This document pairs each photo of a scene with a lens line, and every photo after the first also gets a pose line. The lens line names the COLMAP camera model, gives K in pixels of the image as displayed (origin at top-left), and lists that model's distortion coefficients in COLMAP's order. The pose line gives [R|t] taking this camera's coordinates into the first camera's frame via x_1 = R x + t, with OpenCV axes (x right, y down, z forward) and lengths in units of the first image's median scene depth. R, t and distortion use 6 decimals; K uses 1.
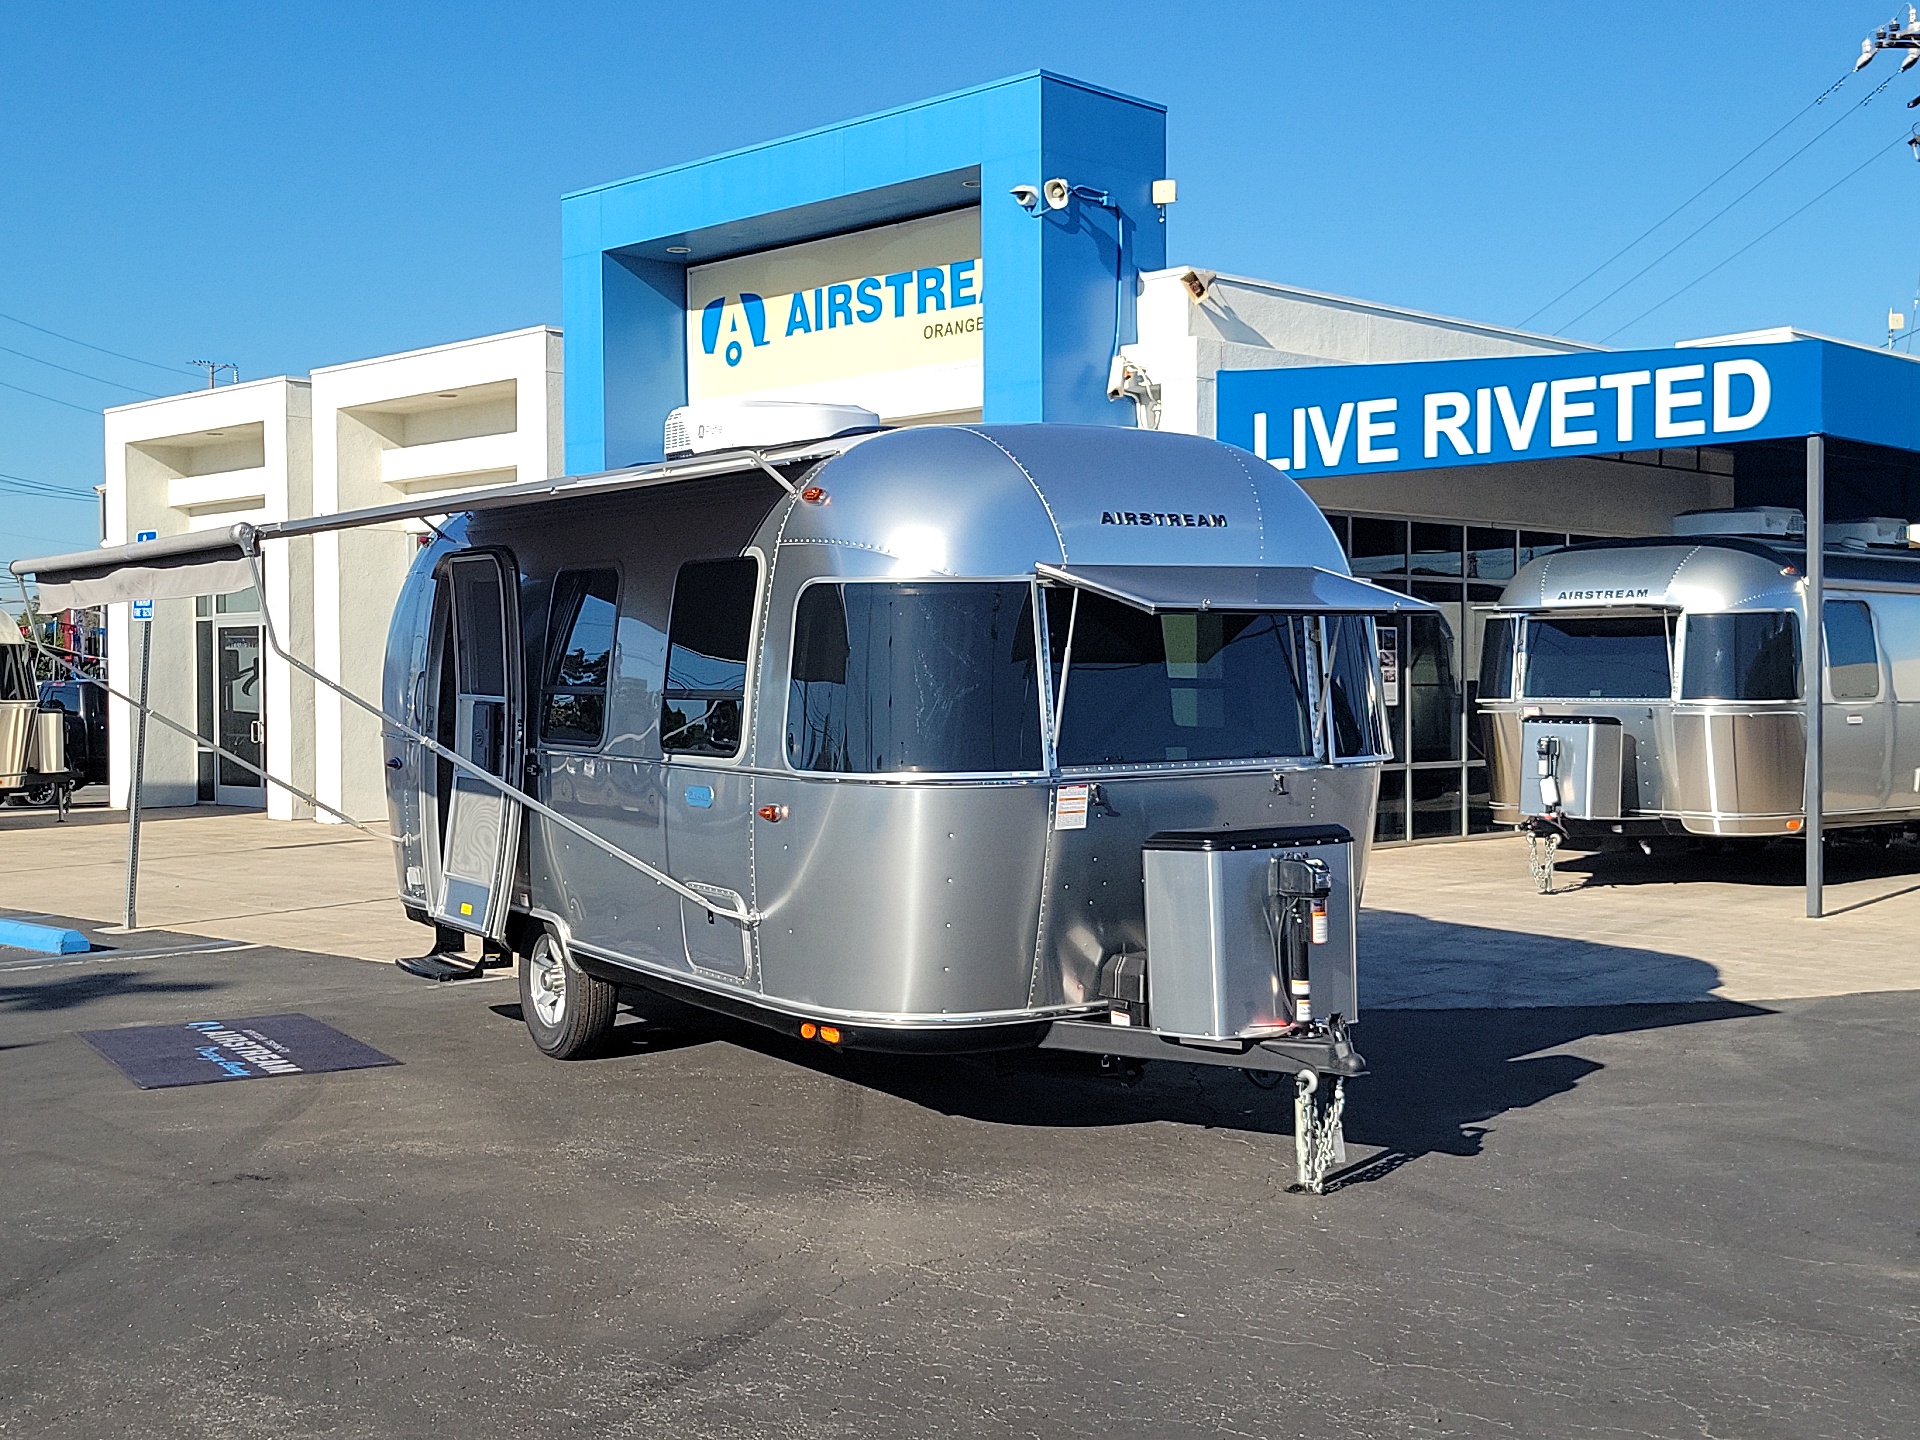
lens RADIAL K [[1855.4, 0, 989.5], [0, 1855.4, 717.3], [0, 0, 1]] dist [0.024826, 0.016606]
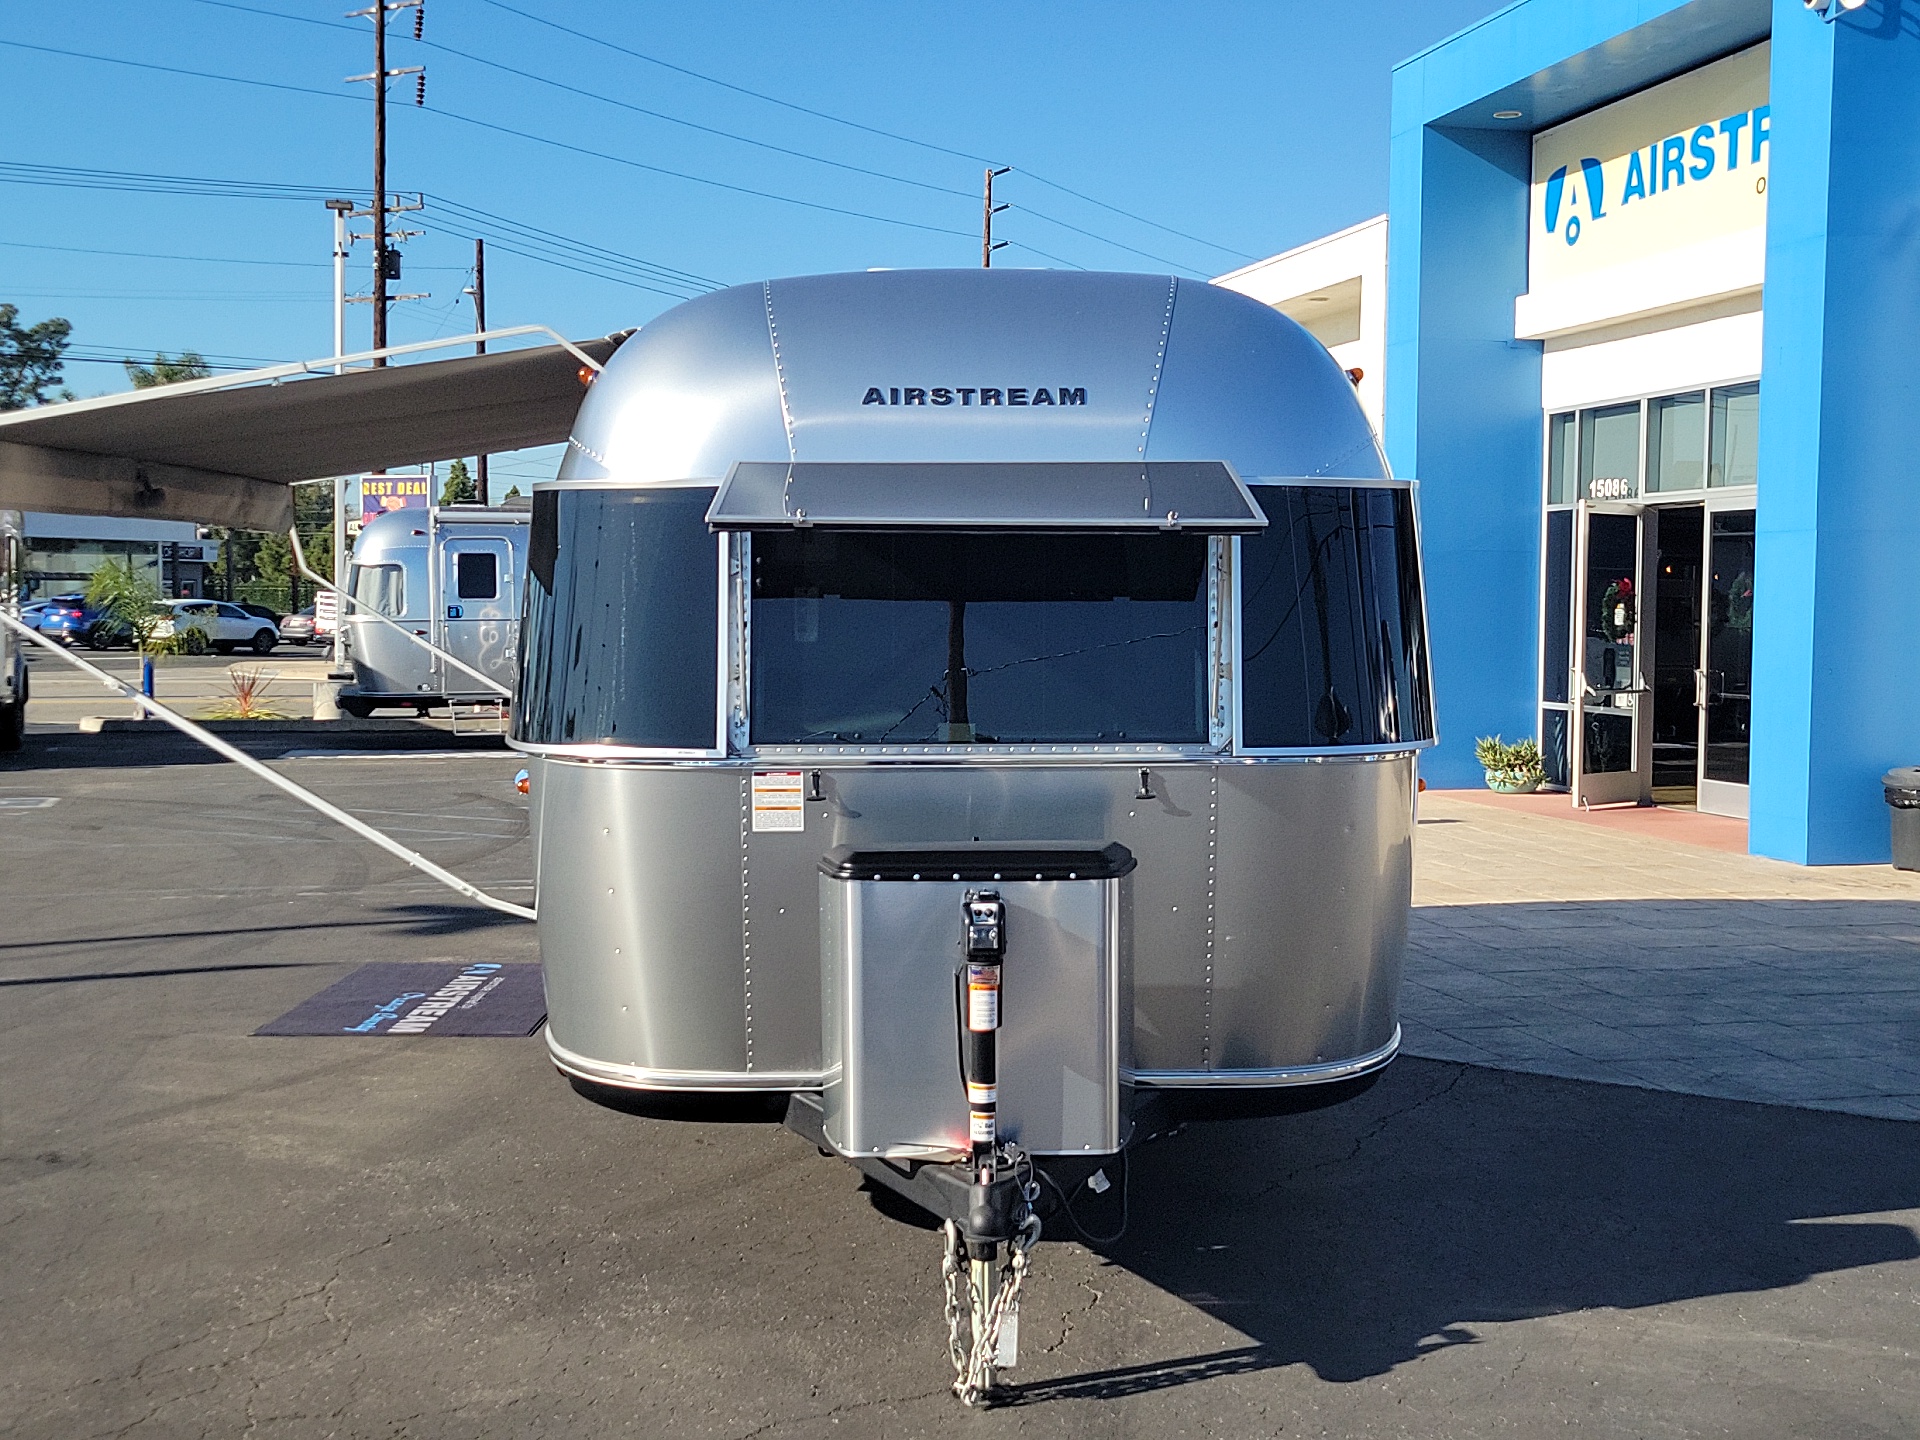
lens RADIAL K [[2015.3, 0, 1044.7], [0, 2015.3, 699.1], [0, 0, 1]] dist [0.033978, -0.002165]
pose [[0.897047, 0.035562, -0.440501, 0.147921], [-0.024022, 0.999207, 0.031748, -0.005712], [0.441281, -0.017898, 0.897190, 0.107066]]
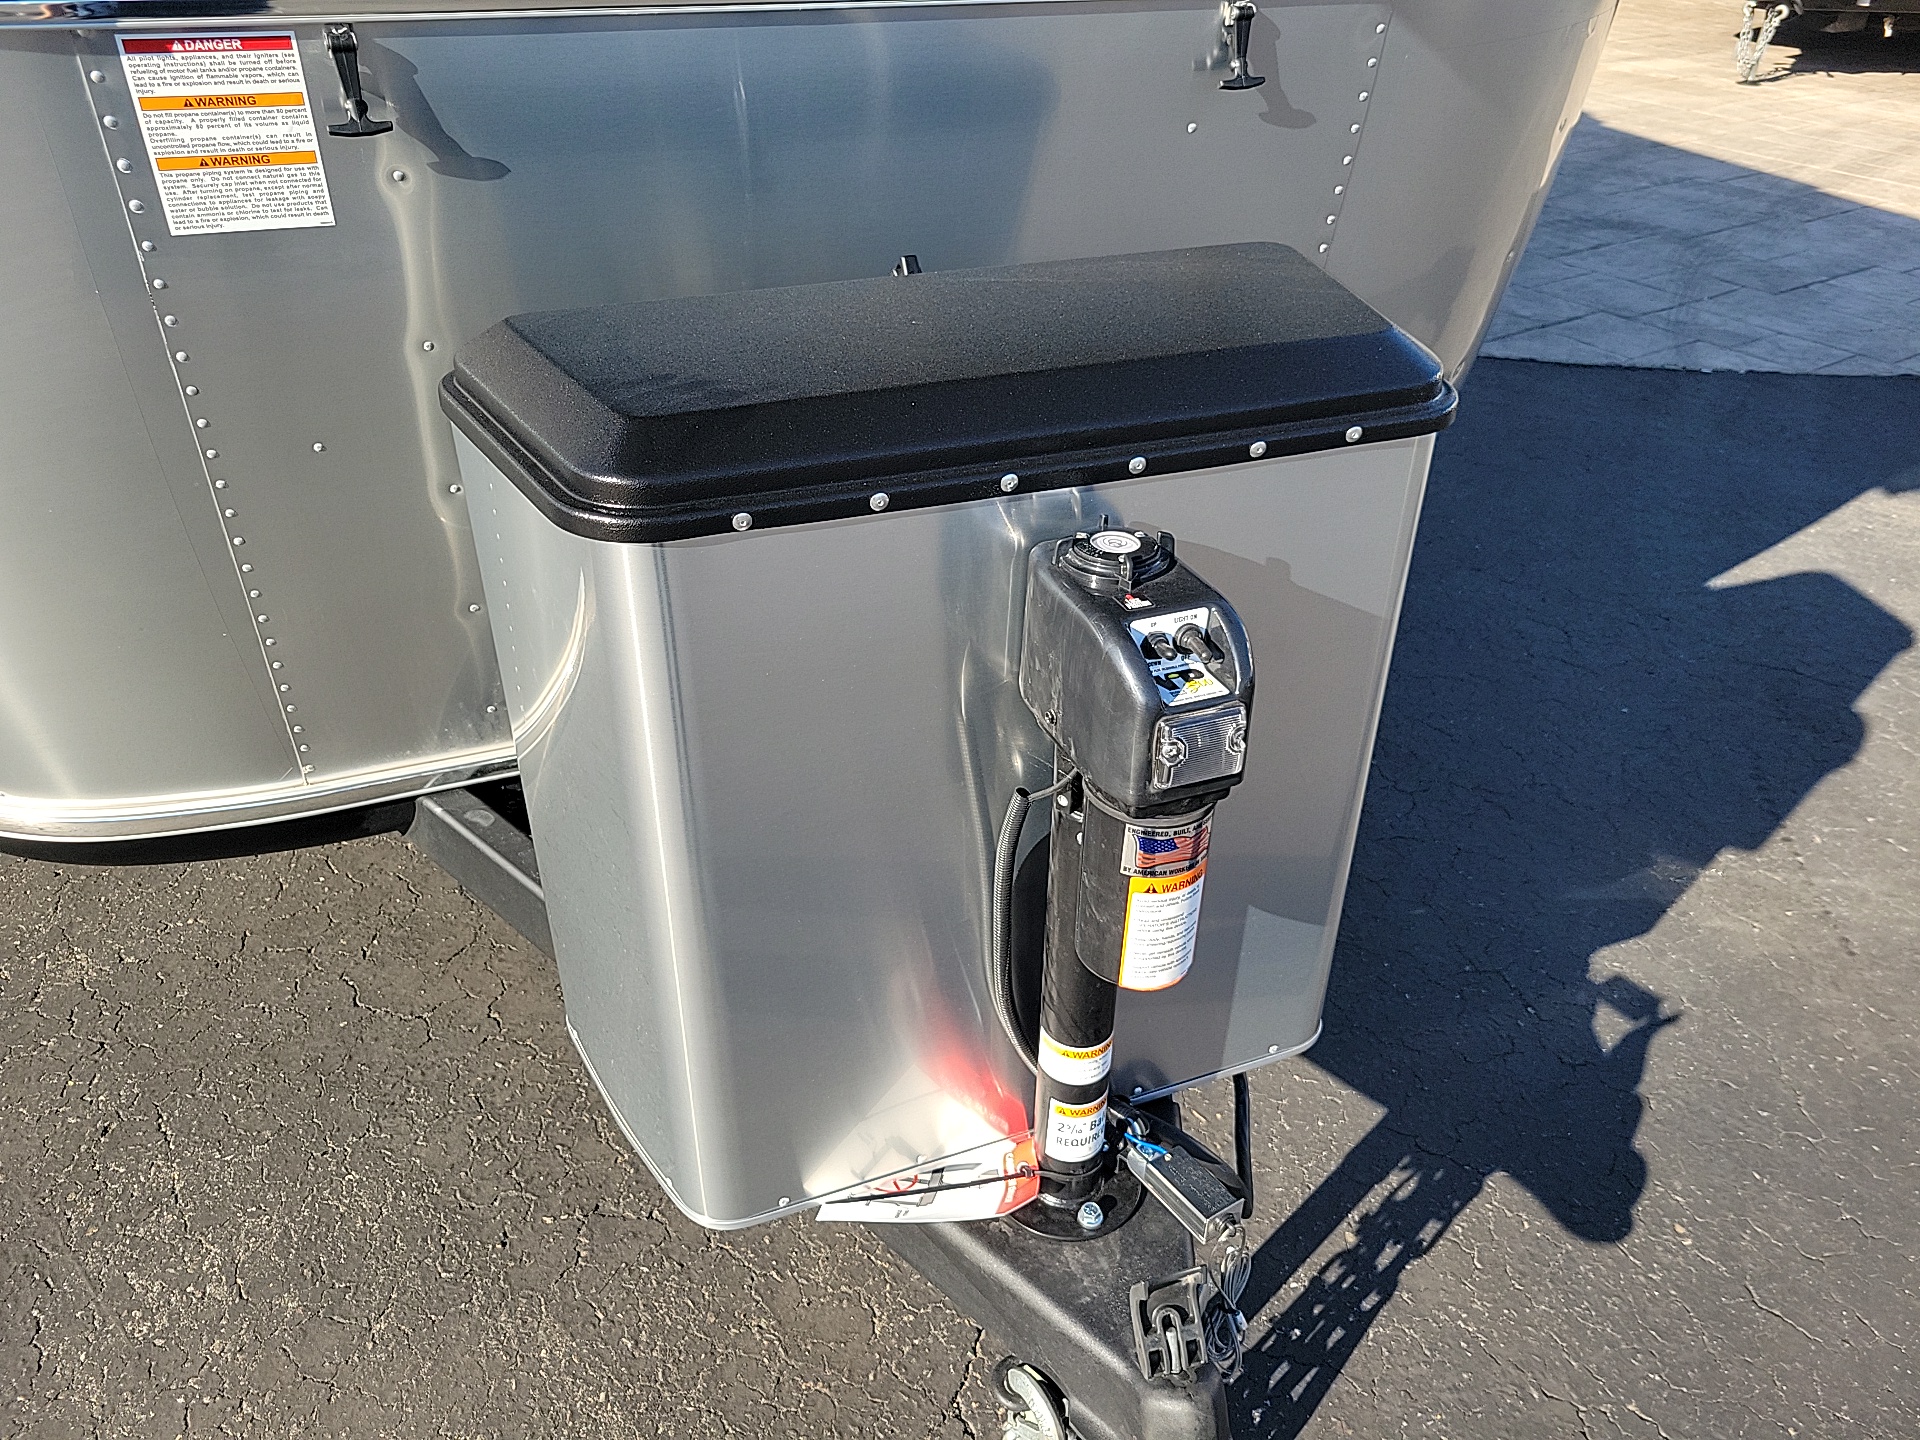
lens RADIAL K [[1455.5, 0, 969.7], [0, 1455.5, 707.8], [0, 0, 1]] dist [0.054981, -0.045539]
pose [[0.989745, 0.106661, -0.095016, 0.049283], [-0.041787, 0.852265, 0.521439, 0.002858], [0.136596, -0.512121, 0.847982, 0.253718]]
